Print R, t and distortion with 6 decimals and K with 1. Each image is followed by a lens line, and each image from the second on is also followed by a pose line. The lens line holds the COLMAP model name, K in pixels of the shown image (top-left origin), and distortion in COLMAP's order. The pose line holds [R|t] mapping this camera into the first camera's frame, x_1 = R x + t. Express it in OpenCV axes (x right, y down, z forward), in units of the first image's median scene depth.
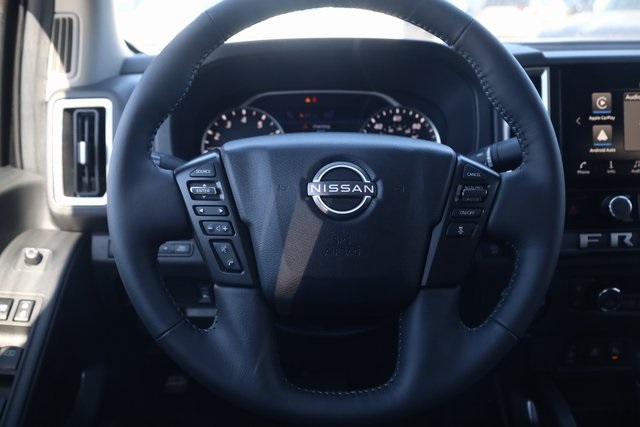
lens RADIAL K [[631.6, 0, 314.3], [0, 631.6, 208.3], [0, 0, 1]] dist [-0.004820, 0.000000]
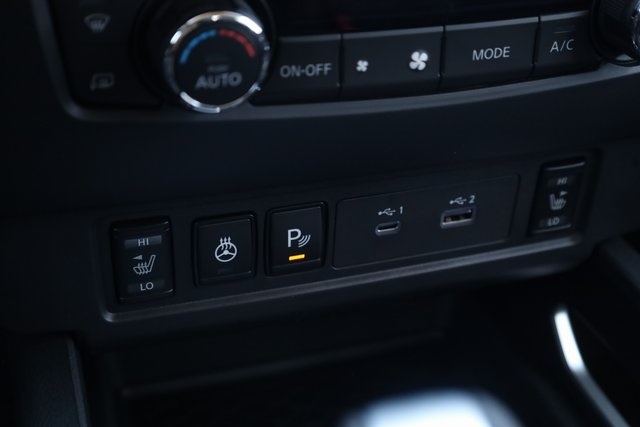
lens RADIAL K [[938.9, 0, 325.7], [0, 938.9, 210.4], [0, 0, 1]] dist [0.029351, 0.000000]
pose [[0.962080, -0.102627, 0.252726, 0.409676], [0.027003, 0.957805, 0.286148, 0.097259], [-0.271429, -0.268473, 0.924256, 0.642581]]
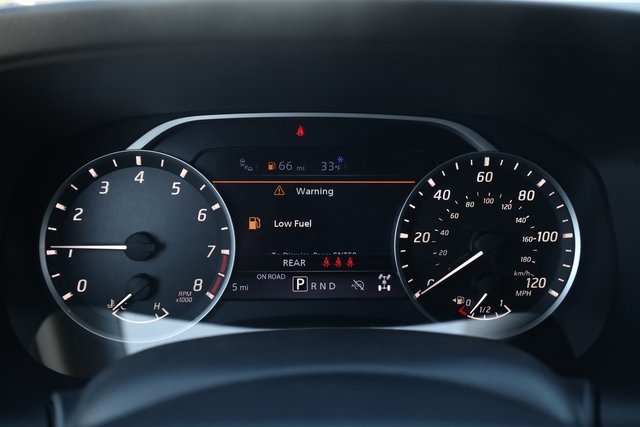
lens RADIAL K [[631.6, 0, 318.9], [0, 631.6, 210.4], [0, 0, 1]] dist [-0.004820, 0.000000]
pose [[0.999845, 0.016680, 0.005582, 0.013268], [-0.017111, 0.995868, 0.089182, -0.178792], [-0.004071, -0.089264, 0.996000, 0.630123]]
